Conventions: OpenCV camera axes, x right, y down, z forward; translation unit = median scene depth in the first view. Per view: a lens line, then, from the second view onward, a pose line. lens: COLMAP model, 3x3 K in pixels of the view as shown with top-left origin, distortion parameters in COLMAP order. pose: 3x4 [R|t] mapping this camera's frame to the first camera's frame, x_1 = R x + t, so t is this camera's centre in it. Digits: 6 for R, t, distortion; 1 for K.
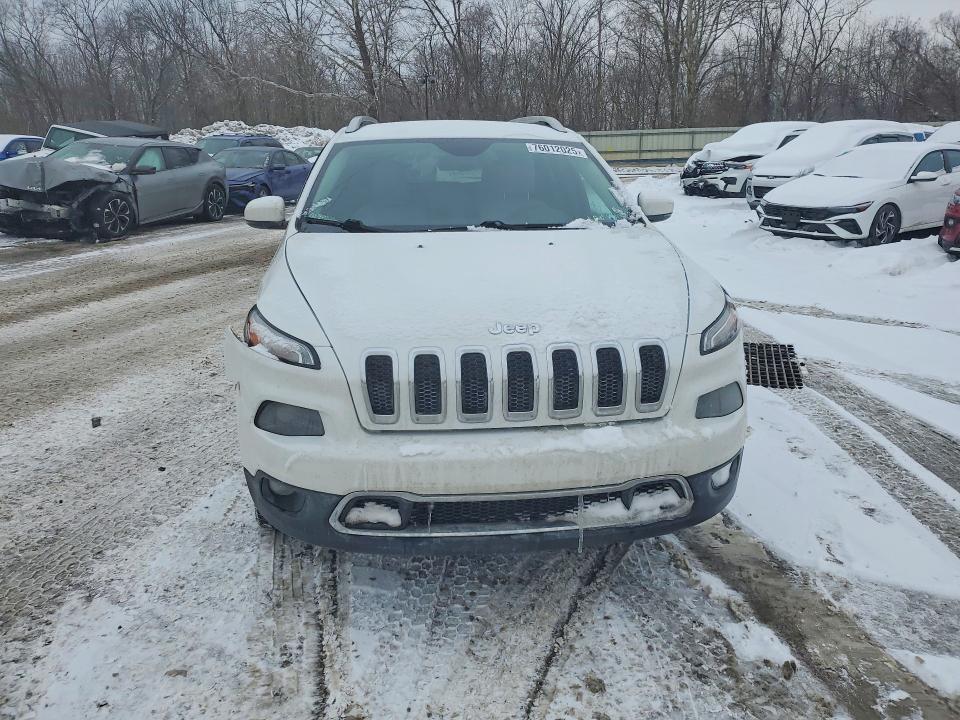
lens RADIAL K [[752.7, 0, 486.0], [0, 752.7, 358.8], [0, 0, 1]] dist [0.026768, 0.004069]
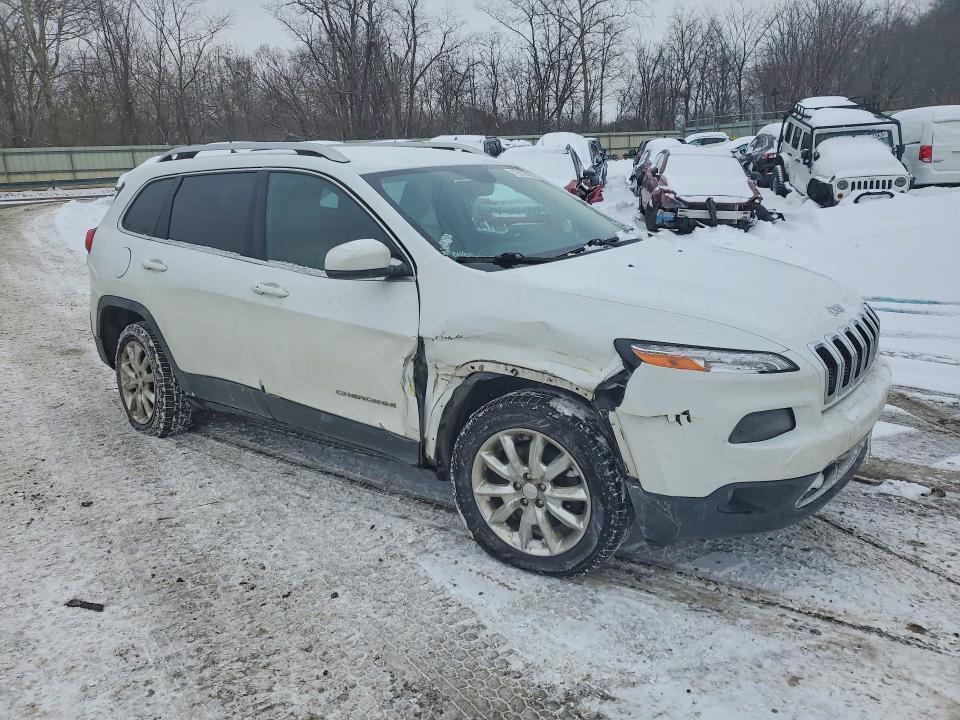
lens RADIAL K [[752.7, 0, 486.0], [0, 752.7, 358.8], [0, 0, 1]] dist [0.026768, 0.004069]
pose [[0.685618, -0.202369, 0.699267, -1.188432], [0.218015, 0.973574, 0.067994, -0.162667], [-0.694548, 0.105832, 0.711619, 0.444463]]
